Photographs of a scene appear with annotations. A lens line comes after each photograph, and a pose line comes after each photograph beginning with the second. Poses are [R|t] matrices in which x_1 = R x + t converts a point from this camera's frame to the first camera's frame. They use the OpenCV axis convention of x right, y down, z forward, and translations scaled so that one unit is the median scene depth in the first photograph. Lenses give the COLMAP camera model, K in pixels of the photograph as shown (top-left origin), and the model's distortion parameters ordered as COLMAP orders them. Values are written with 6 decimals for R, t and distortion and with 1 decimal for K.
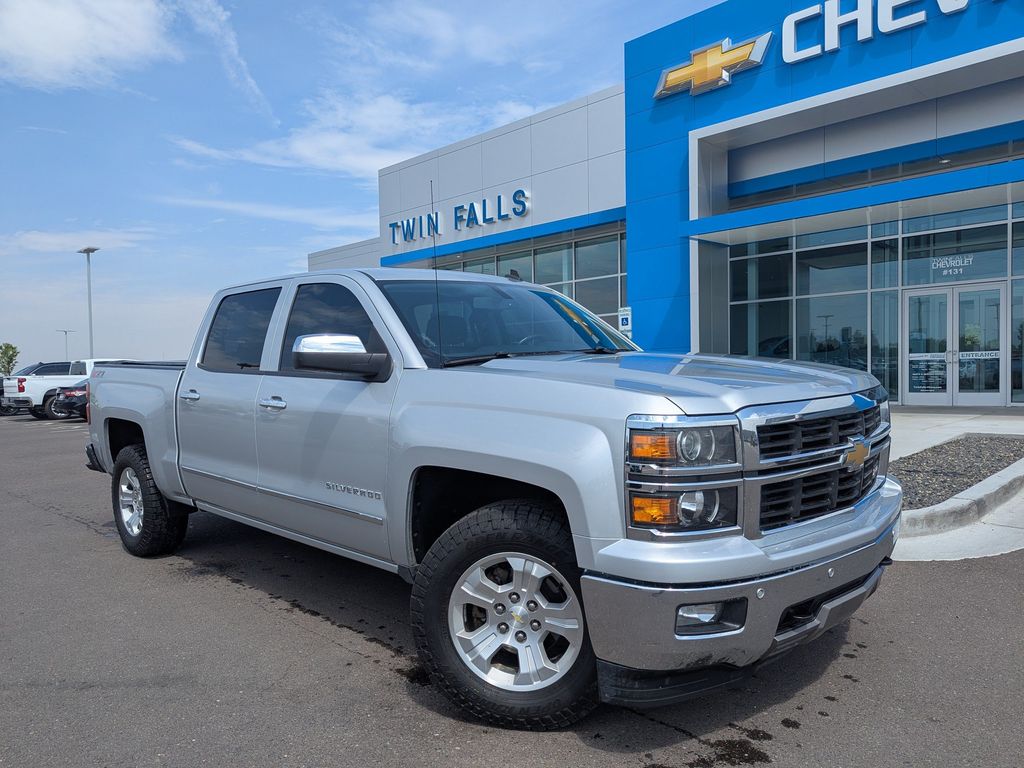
lens RADIAL K [[719.0, 0, 508.4], [0, 719.0, 397.8], [0, 0, 1]] dist [0.048380, -0.037785]
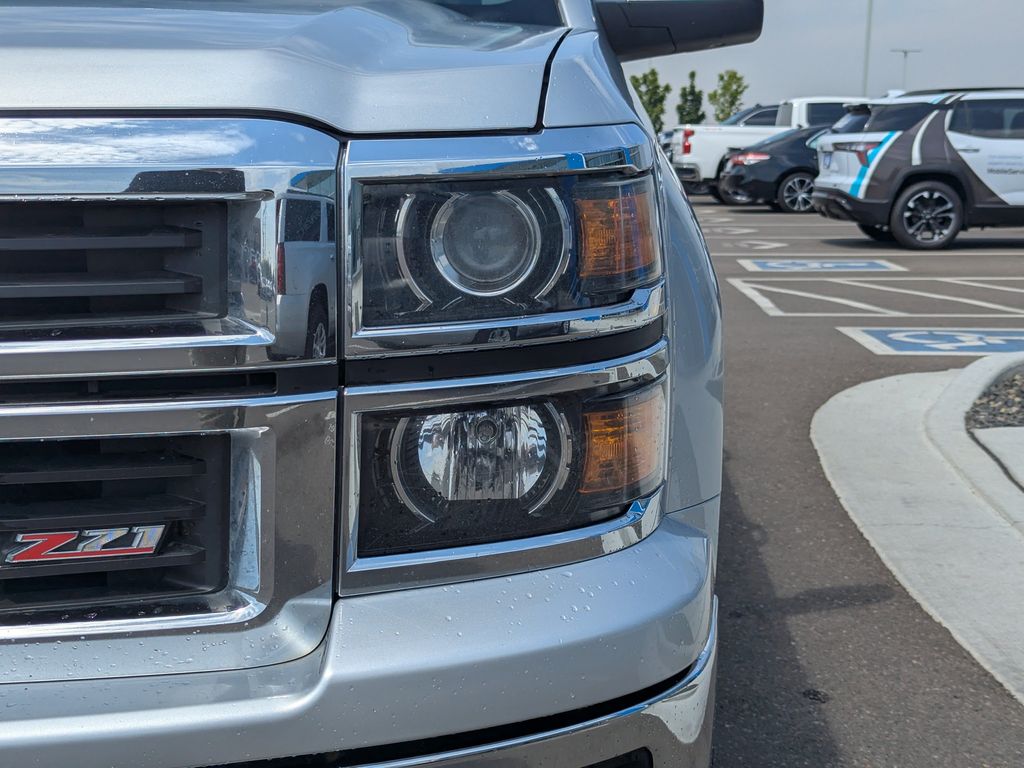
lens RADIAL K [[1447.4, 0, 512.2], [0, 1447.4, 385.8], [0, 0, 1]] dist [0.003453, -0.038436]
pose [[0.666362, 0.160946, -0.728051, 0.988863], [-0.062863, 0.985076, 0.160228, -0.013174], [0.742974, -0.061002, 0.666535, 0.951120]]
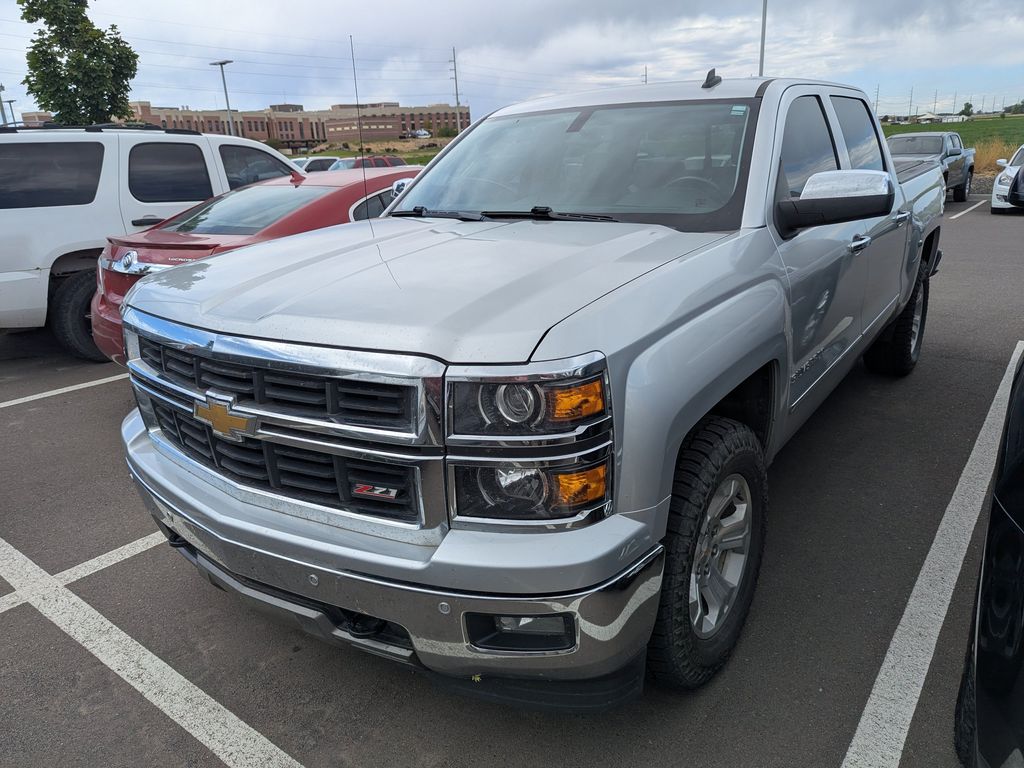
lens RADIAL K [[728.0, 0, 516.3], [0, 728.0, 383.3], [0, 0, 1]] dist [0.040754, -0.030126]
pose [[0.154671, 0.319731, -0.934799, 1.181027], [-0.025396, 0.947159, 0.319757, -0.188531], [0.987640, -0.025717, 0.154618, 1.177401]]
